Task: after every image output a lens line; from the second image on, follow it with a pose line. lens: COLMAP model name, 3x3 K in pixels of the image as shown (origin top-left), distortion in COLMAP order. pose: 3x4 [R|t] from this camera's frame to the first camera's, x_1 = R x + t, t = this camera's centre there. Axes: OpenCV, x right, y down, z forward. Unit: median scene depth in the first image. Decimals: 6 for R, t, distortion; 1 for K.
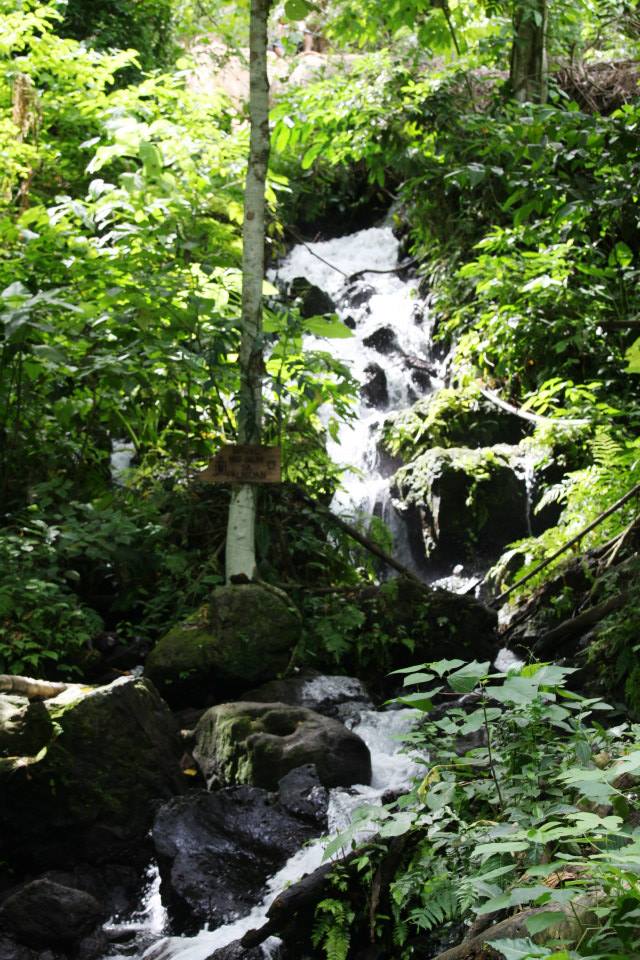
lens RADIAL K [[2516.2, 0, 320.4], [0, 2516.2, 479.2], [0, 0, 1]] dist [-0.217492, 0.000000]
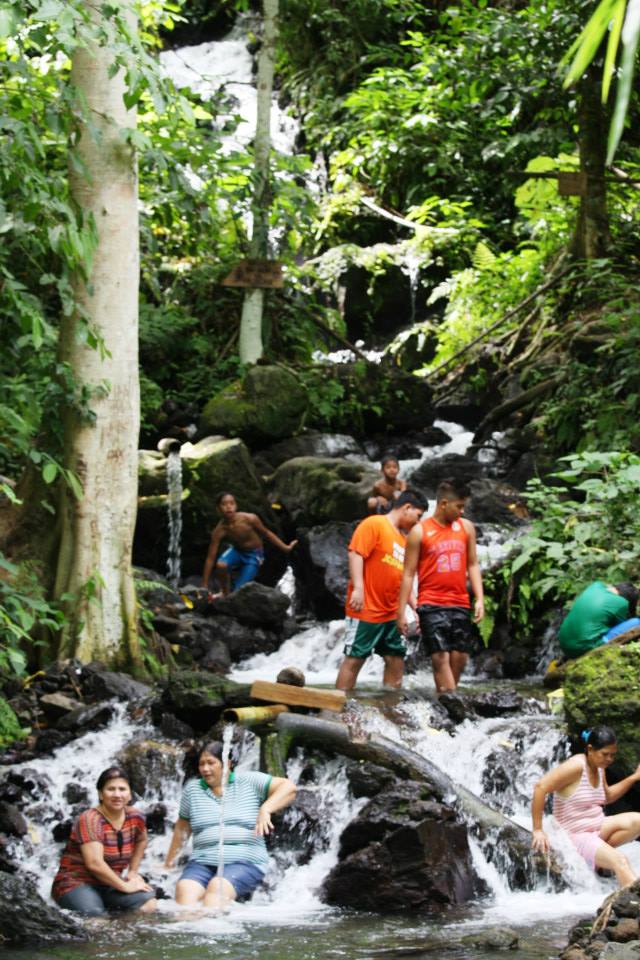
lens RADIAL K [[2516.2, 0, 319.6], [0, 2516.2, 480.9], [0, 0, 1]] dist [-0.217492, 0.000000]
pose [[0.985749, 0.014908, 0.167563, -0.178471], [-0.034593, 0.992741, 0.115186, -0.041849], [-0.164629, -0.119341, 0.979109, -0.266306]]
